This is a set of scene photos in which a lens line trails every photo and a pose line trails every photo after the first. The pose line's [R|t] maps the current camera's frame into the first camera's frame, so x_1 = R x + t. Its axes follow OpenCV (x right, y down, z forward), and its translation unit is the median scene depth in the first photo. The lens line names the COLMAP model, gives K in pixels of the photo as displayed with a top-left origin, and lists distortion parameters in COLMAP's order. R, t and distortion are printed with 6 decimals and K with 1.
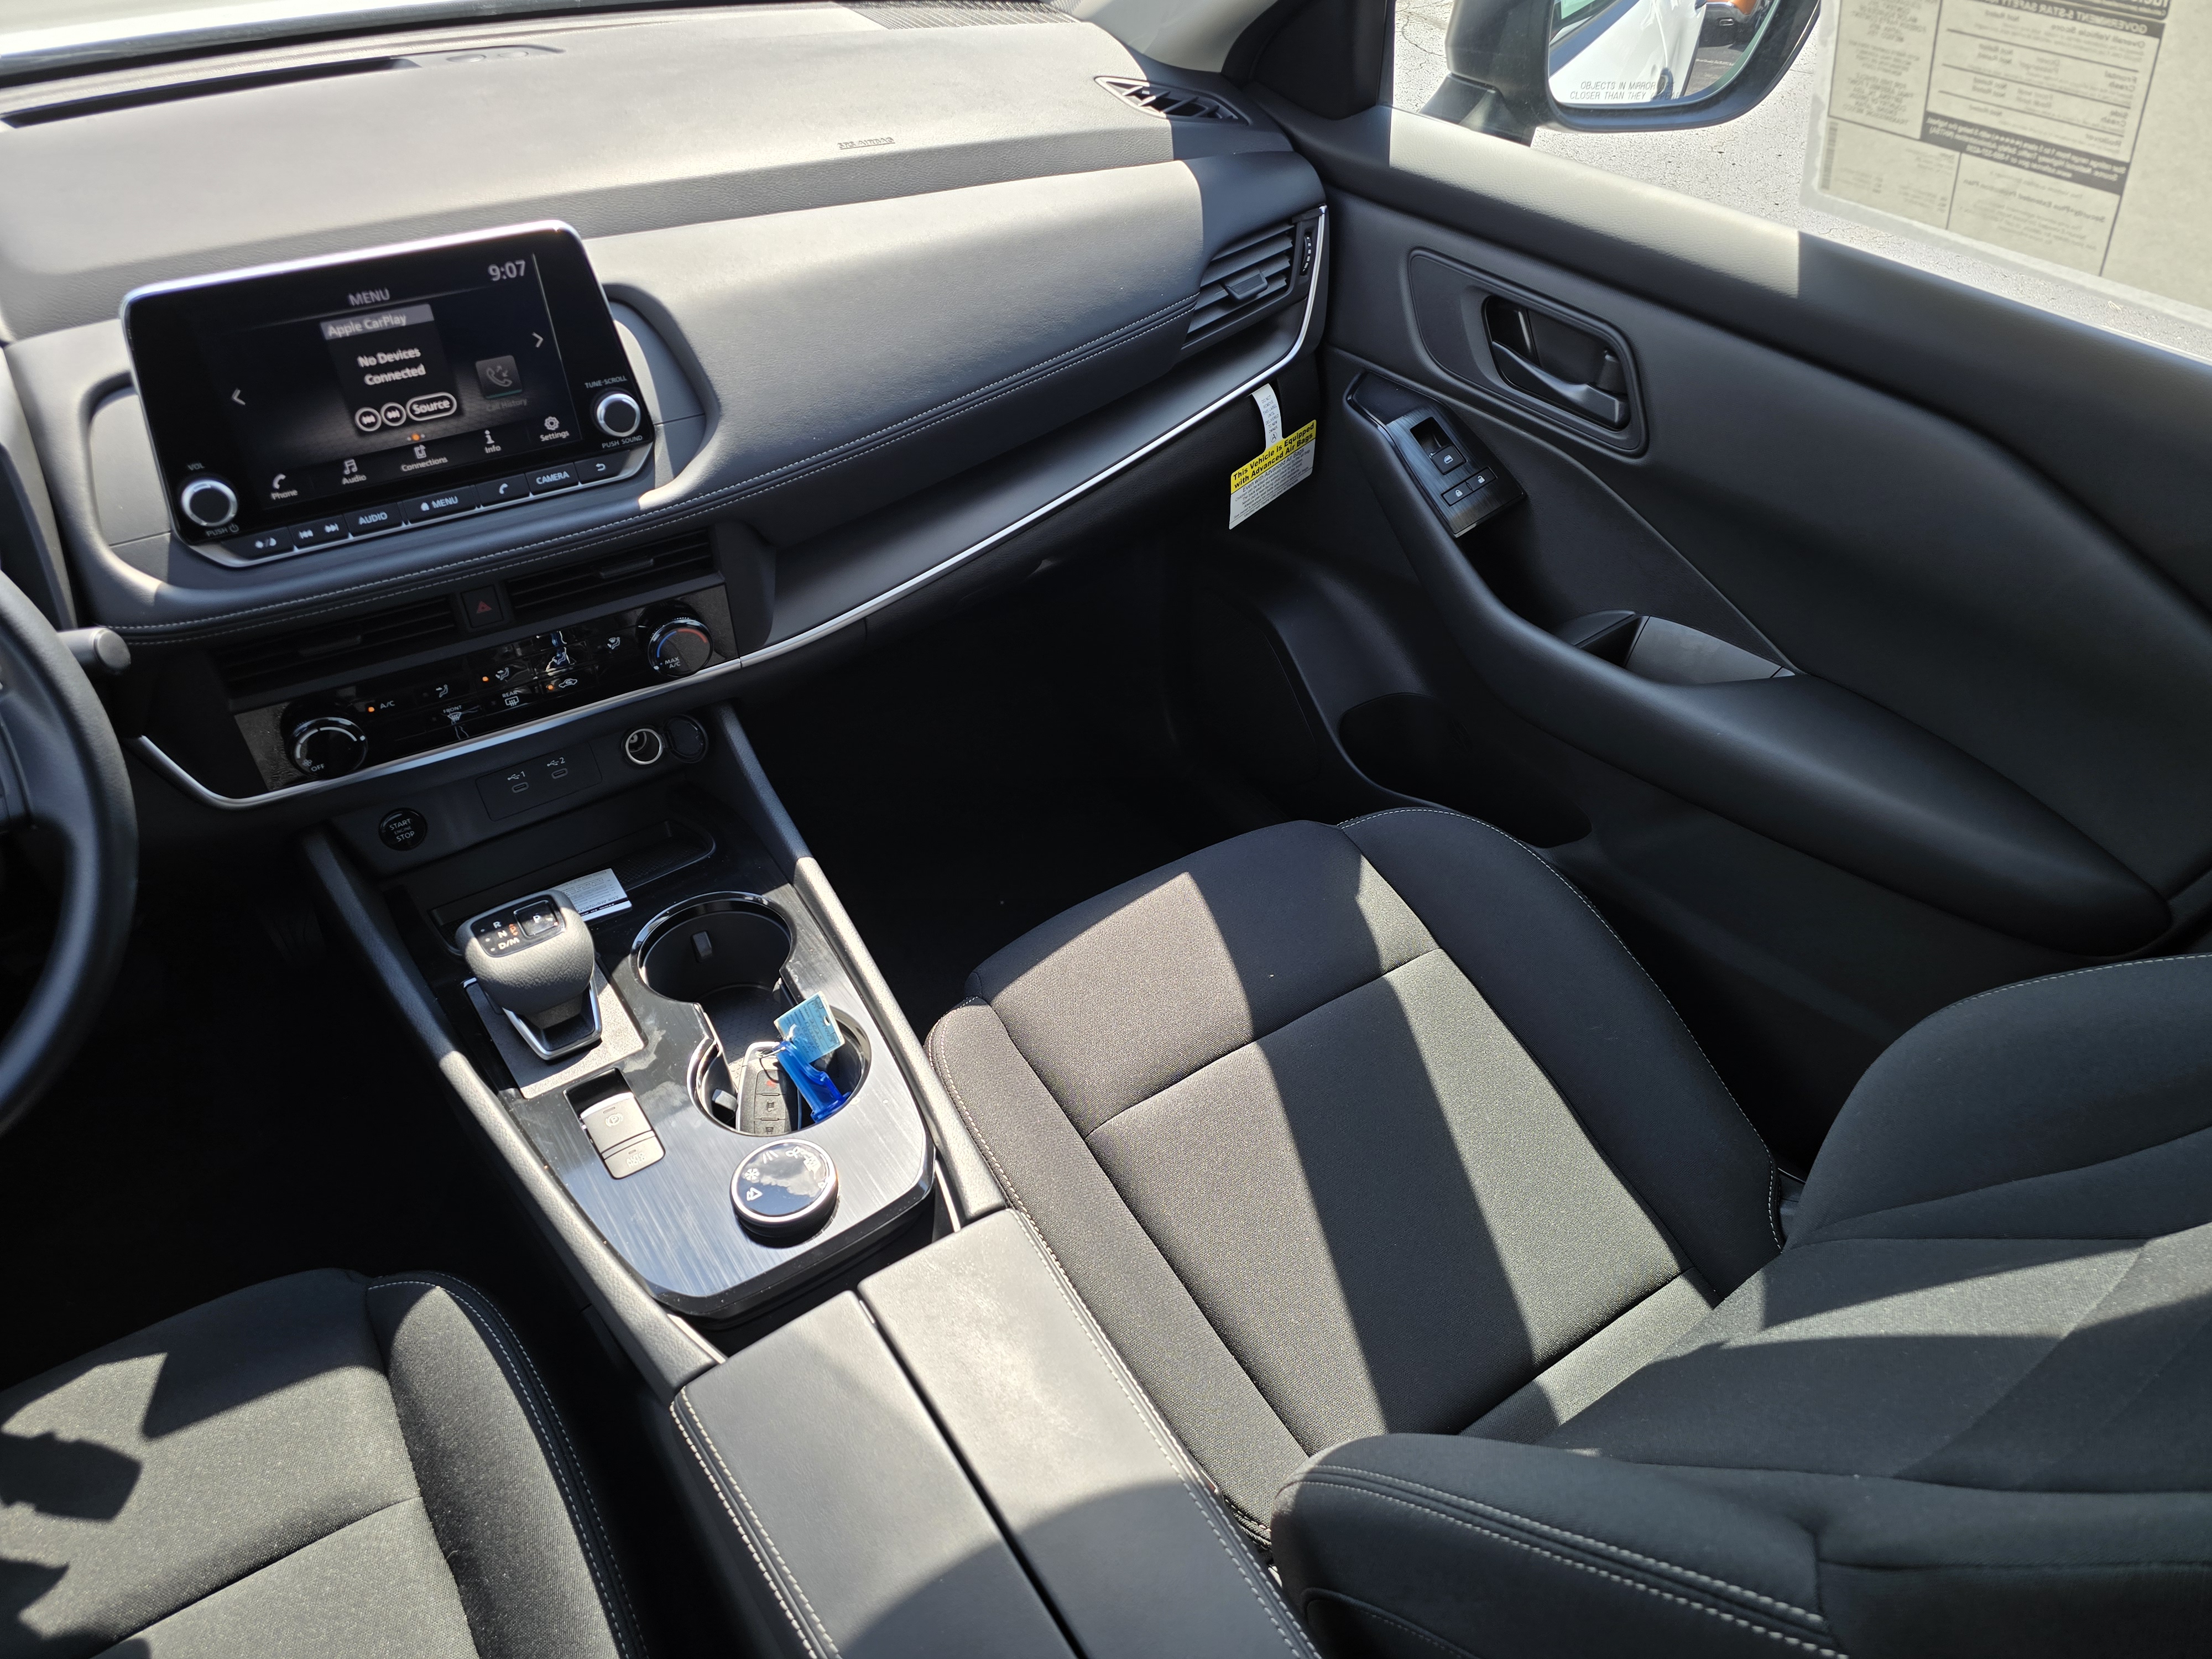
lens RADIAL K [[1510.3, 0, 1110.1], [0, 1510.3, 836.4], [0, 0, 1]] dist [0.052979, -0.046765]
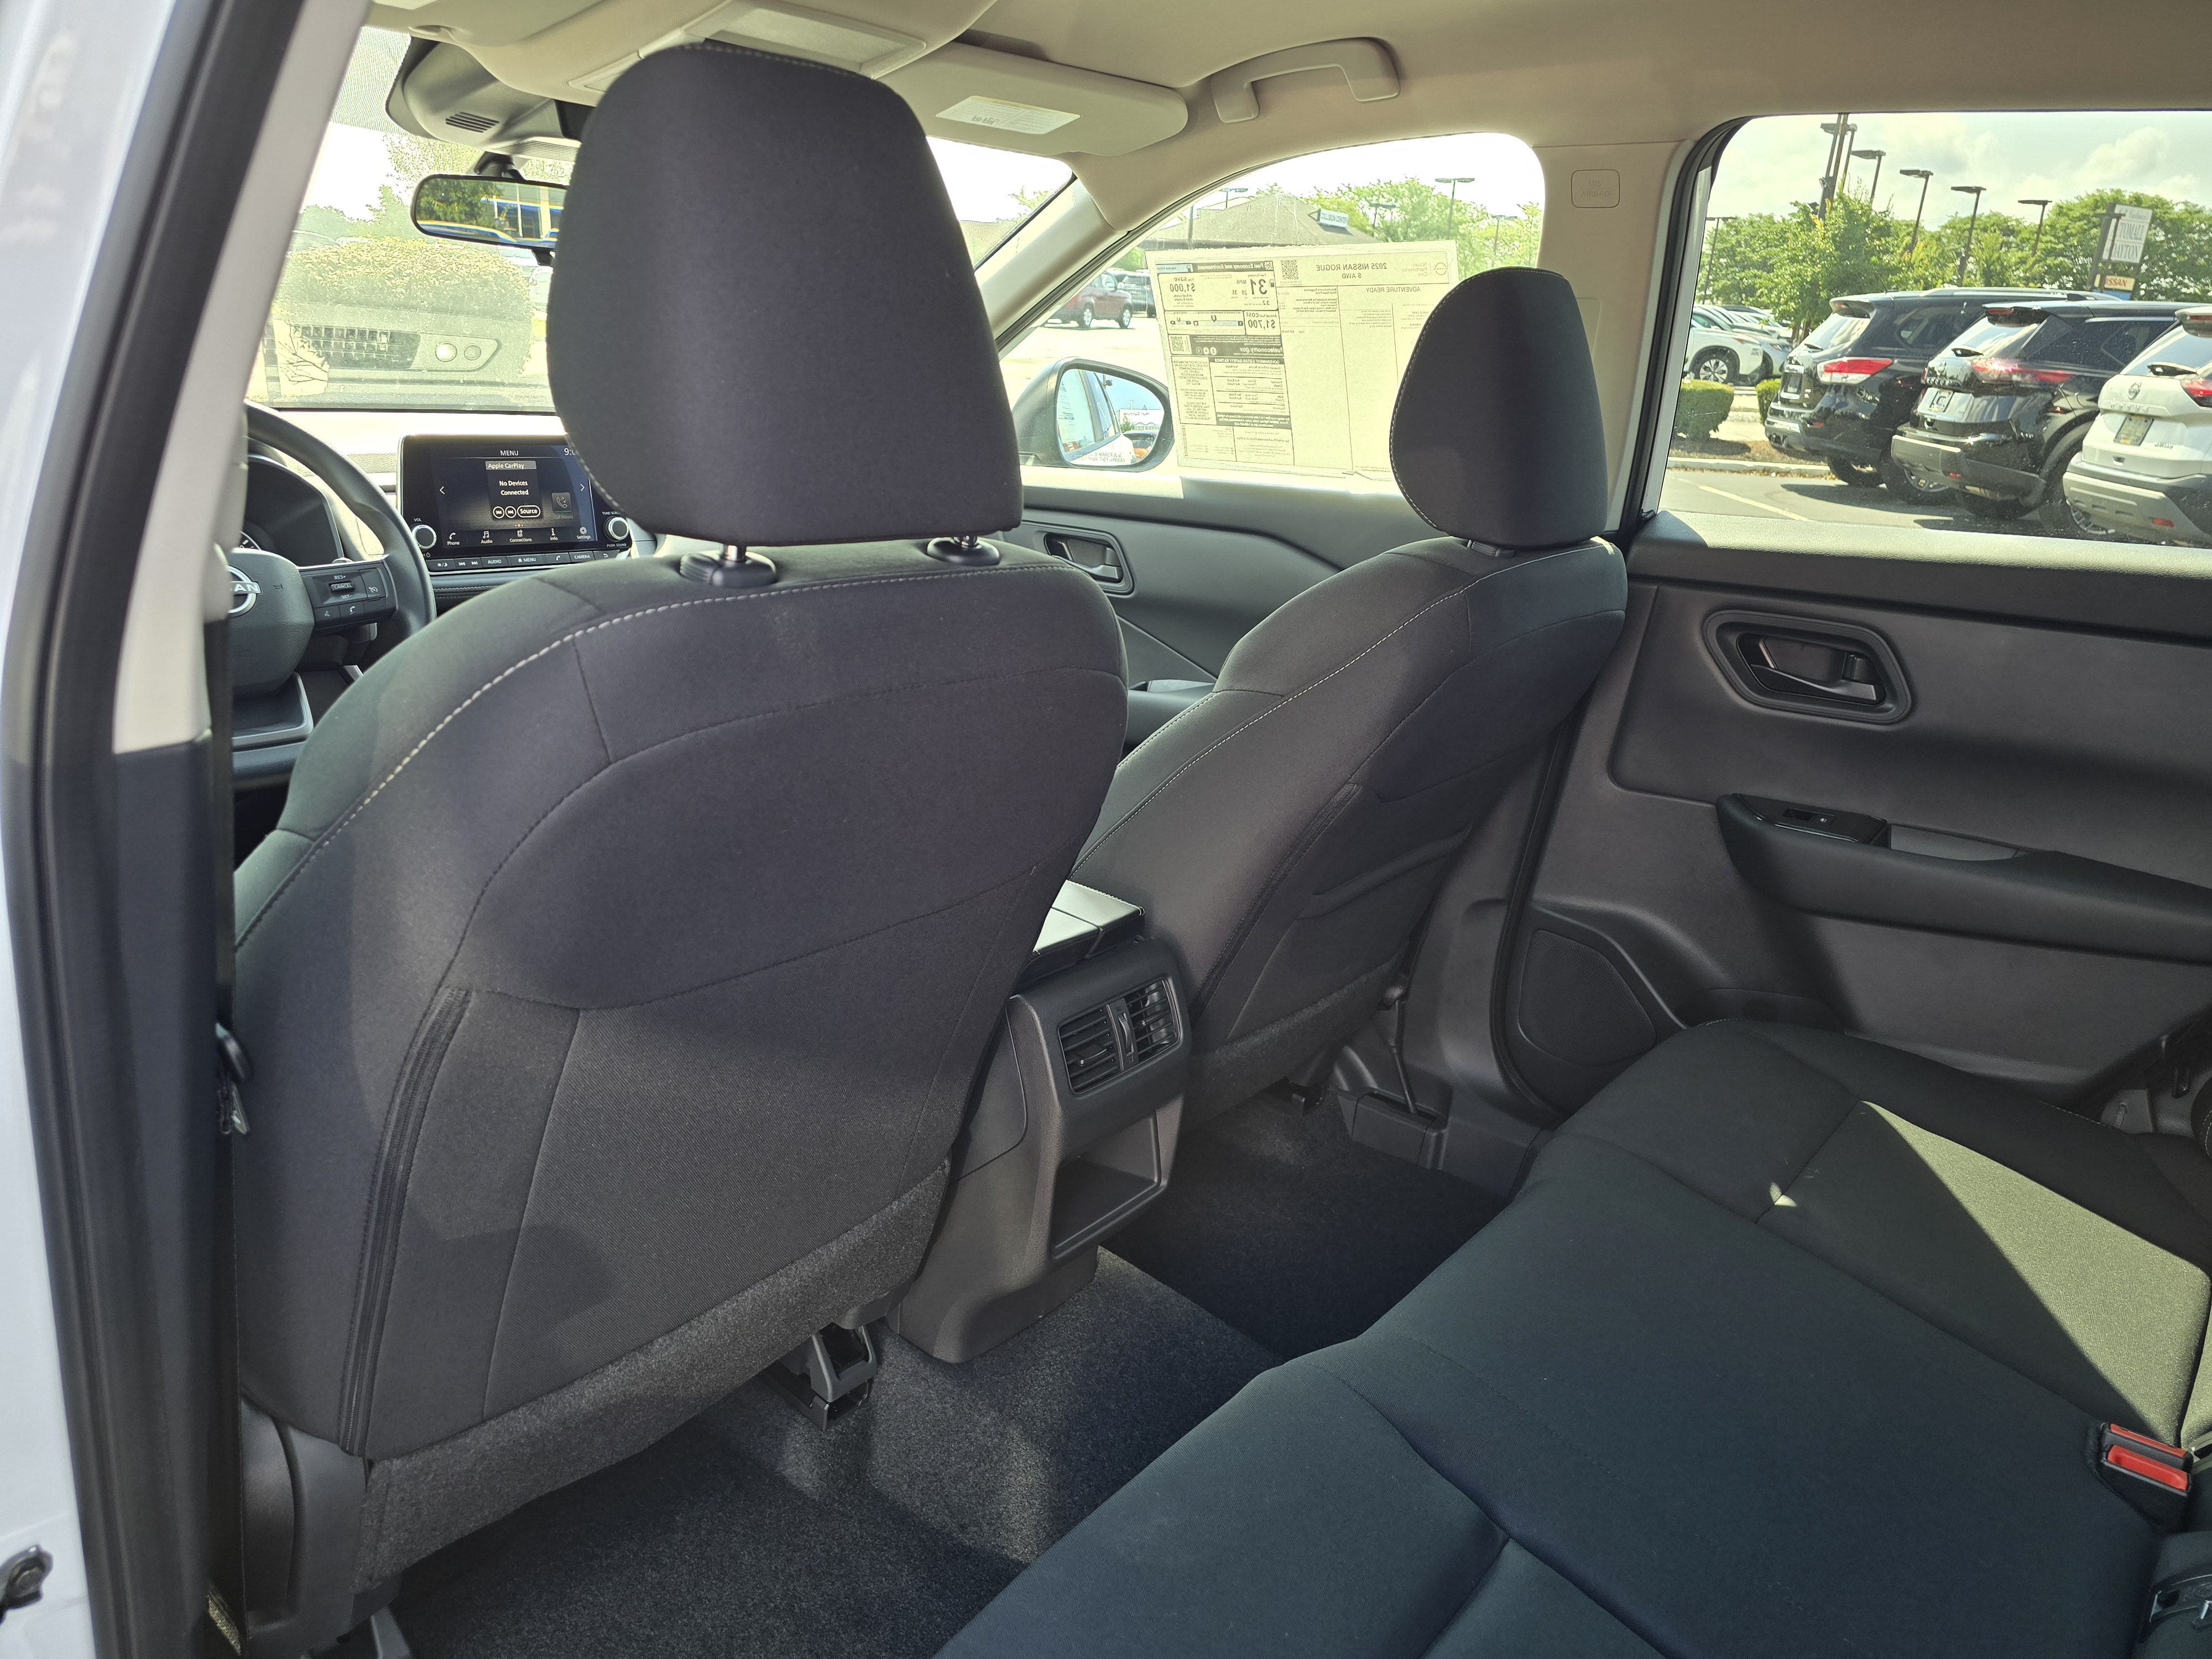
lens RADIAL K [[1510.3, 0, 1109.7], [0, 1510.3, 844.3], [0, 0, 1]] dist [0.052979, -0.046765]
pose [[0.962641, -0.046182, 0.266814, -0.268423], [0.145342, 0.919503, -0.365225, 0.946549], [-0.228470, 0.390360, 0.891864, -0.761739]]
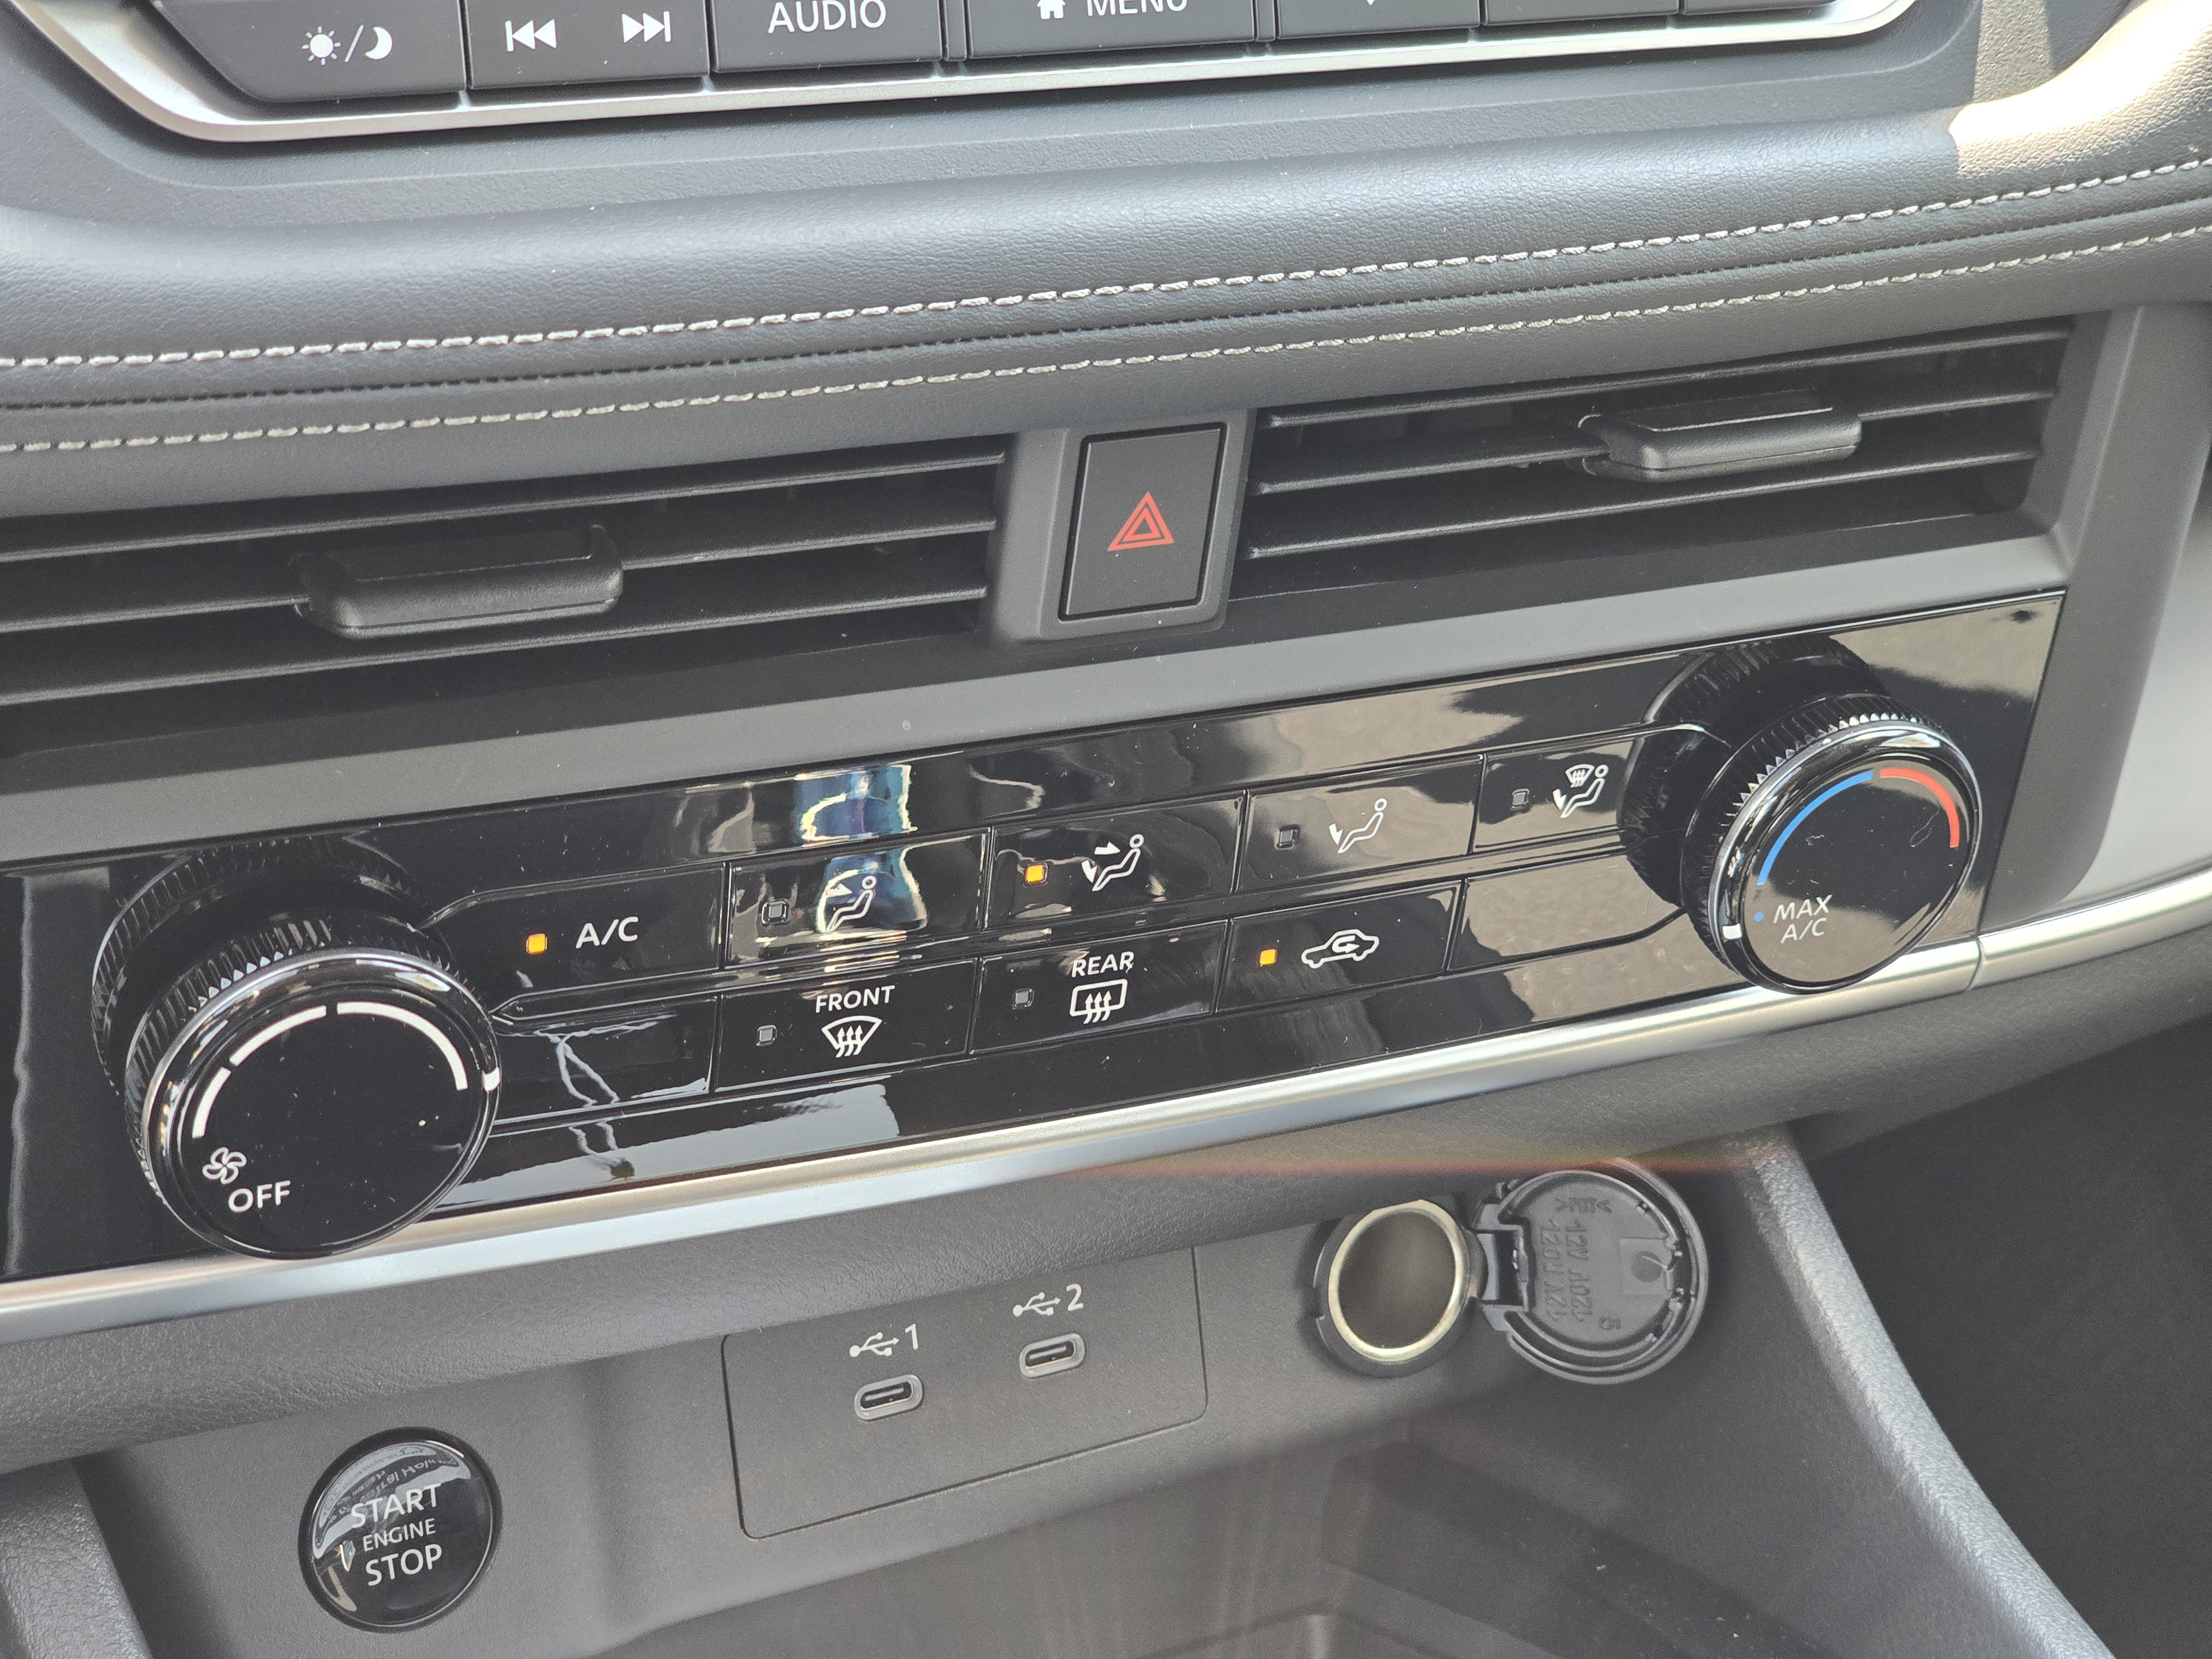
lens RADIAL K [[4374.9, 0, 1111.4], [0, 4374.9, 839.5], [0, 0, 1]] dist [-0.107062, 0.000000]
pose [[0.989963, 0.137944, -0.030723, -0.417888], [-0.141205, 0.974392, -0.174988, -0.006915], [0.005798, 0.177570, 0.984091, 0.459882]]
